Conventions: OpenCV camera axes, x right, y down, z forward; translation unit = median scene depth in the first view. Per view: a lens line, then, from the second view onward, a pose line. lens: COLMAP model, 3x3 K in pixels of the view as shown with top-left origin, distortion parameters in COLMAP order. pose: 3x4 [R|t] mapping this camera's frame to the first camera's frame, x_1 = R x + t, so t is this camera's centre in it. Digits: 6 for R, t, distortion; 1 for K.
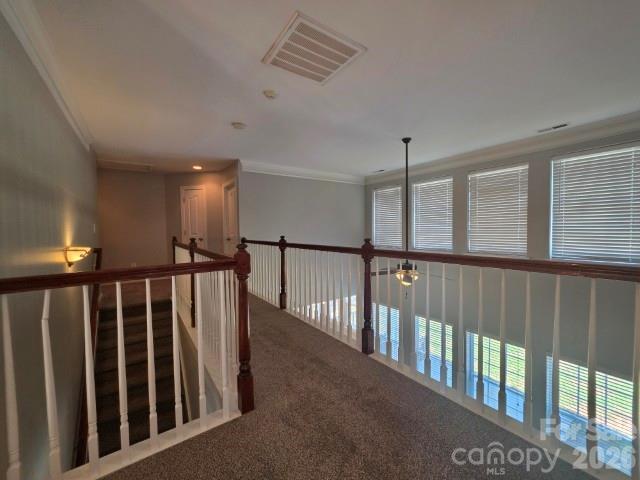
lens RADIAL K [[258.7, 0, 321.4], [0, 258.7, 239.7], [0, 0, 1]] dist [-0.000172, 0.000062]
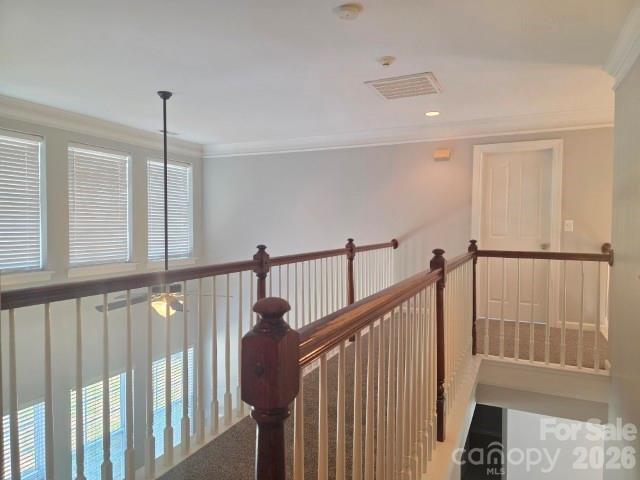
lens RADIAL K [[427.9, 0, 320.6], [0, 427.9, 238.2], [0, 0, 1]] dist [0.038740, -0.002456]
pose [[-0.465340, -0.008623, 0.885090, -0.801489], [0.033122, 0.999083, 0.027148, -0.034638], [-0.884512, 0.041949, -0.464628, 1.131749]]
